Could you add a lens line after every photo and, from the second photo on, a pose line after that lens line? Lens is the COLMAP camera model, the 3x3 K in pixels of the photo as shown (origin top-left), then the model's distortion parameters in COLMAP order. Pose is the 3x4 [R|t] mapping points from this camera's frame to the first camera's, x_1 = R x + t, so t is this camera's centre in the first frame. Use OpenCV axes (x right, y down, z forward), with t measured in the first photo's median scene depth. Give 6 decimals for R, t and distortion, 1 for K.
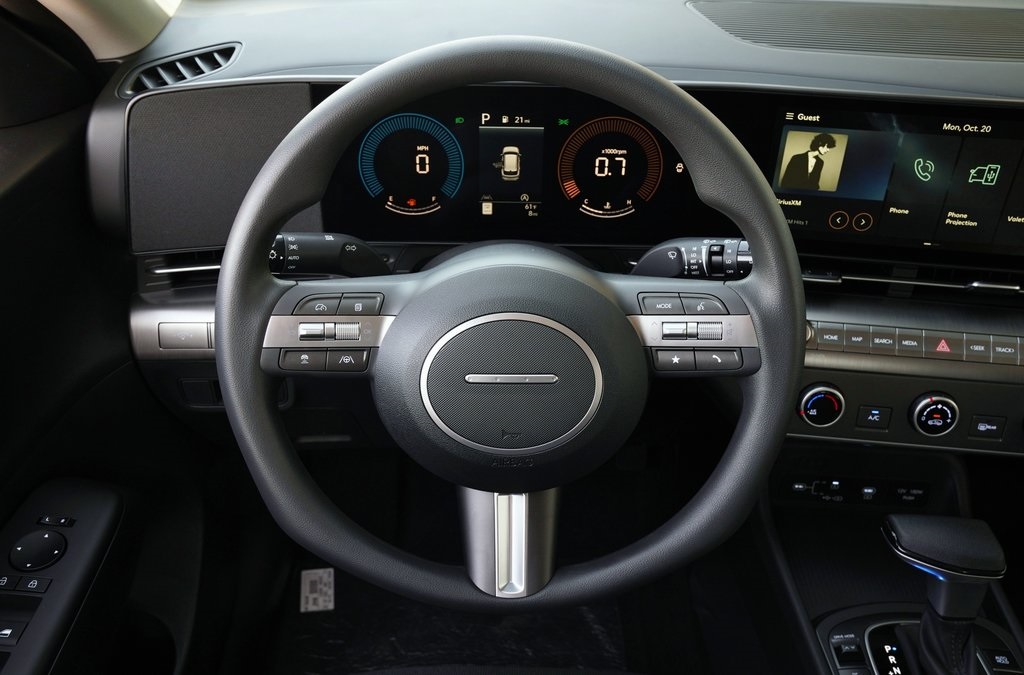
lens RADIAL K [[834.9, 0, 511.4], [0, 834.9, 344.2], [0, 0, 1]] dist [-0.092022, 0.114882]
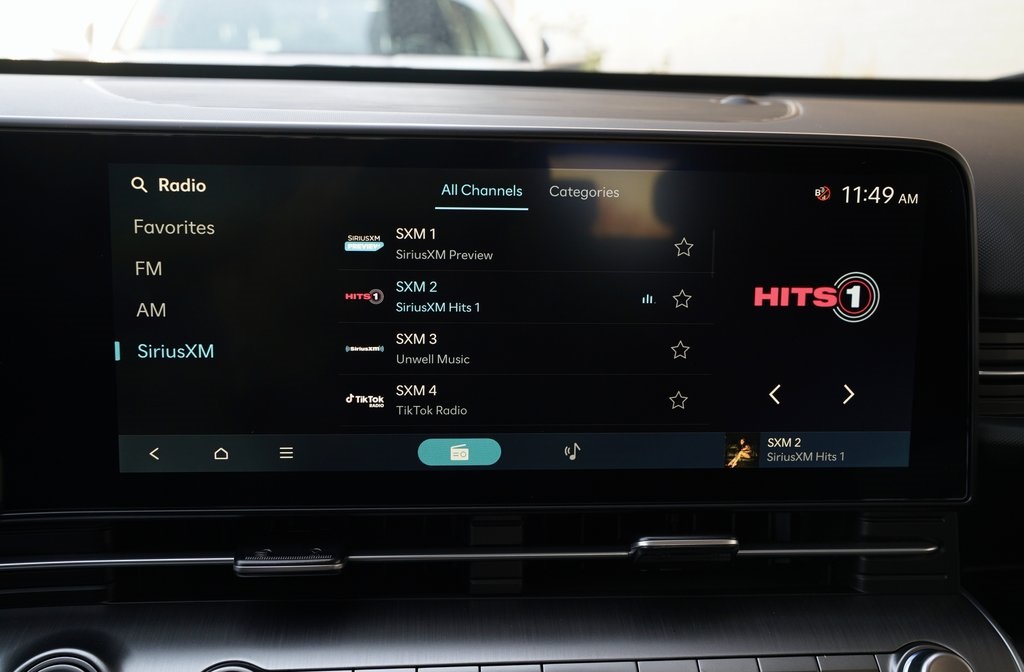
lens RADIAL K [[1094.4, 0, 511.5], [0, 1094.4, 332.8], [0, 0, 1]] dist [0.005238, 0.006670]
pose [[0.979341, -0.043595, 0.197461, 0.404208], [0.116393, 0.920037, -0.374146, 0.036573], [-0.165360, 0.389400, 0.906104, 0.456658]]
